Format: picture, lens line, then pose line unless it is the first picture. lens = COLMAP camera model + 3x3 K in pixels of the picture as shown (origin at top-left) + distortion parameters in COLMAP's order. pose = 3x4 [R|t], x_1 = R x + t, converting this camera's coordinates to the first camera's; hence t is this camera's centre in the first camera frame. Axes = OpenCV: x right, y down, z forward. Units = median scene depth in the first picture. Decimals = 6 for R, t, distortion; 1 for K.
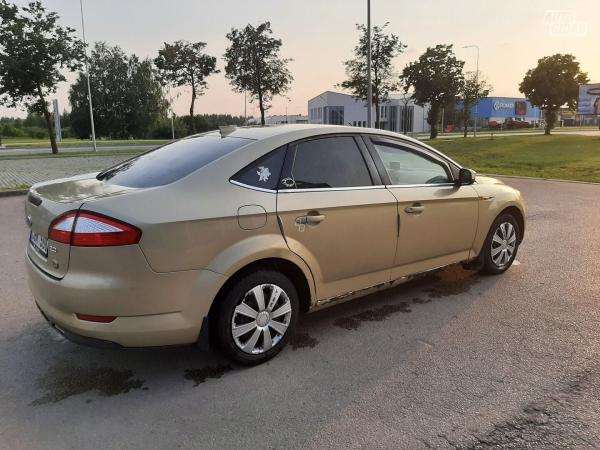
lens RADIAL K [[468.2, 0, 298.1], [0, 468.2, 225.5], [0, 0, 1]] dist [0.031497, -0.062416]
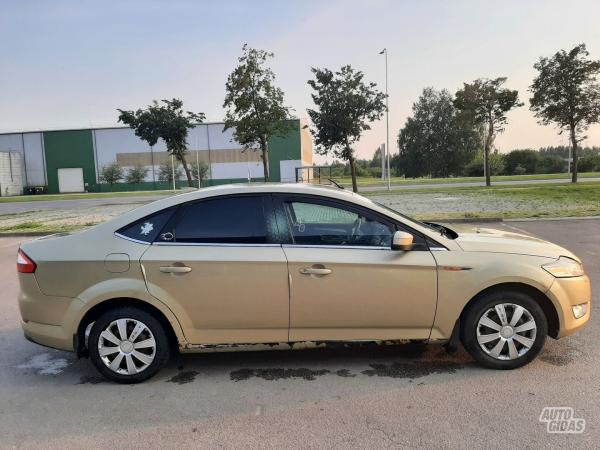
lens RADIAL K [[468.2, 0, 297.3], [0, 468.2, 226.7], [0, 0, 1]] dist [0.031497, -0.062416]
pose [[0.780426, 0.047549, -0.623438, 0.098802], [-0.093940, 0.994703, -0.041729, -0.010034], [0.618151, 0.091132, 0.780759, 0.027811]]
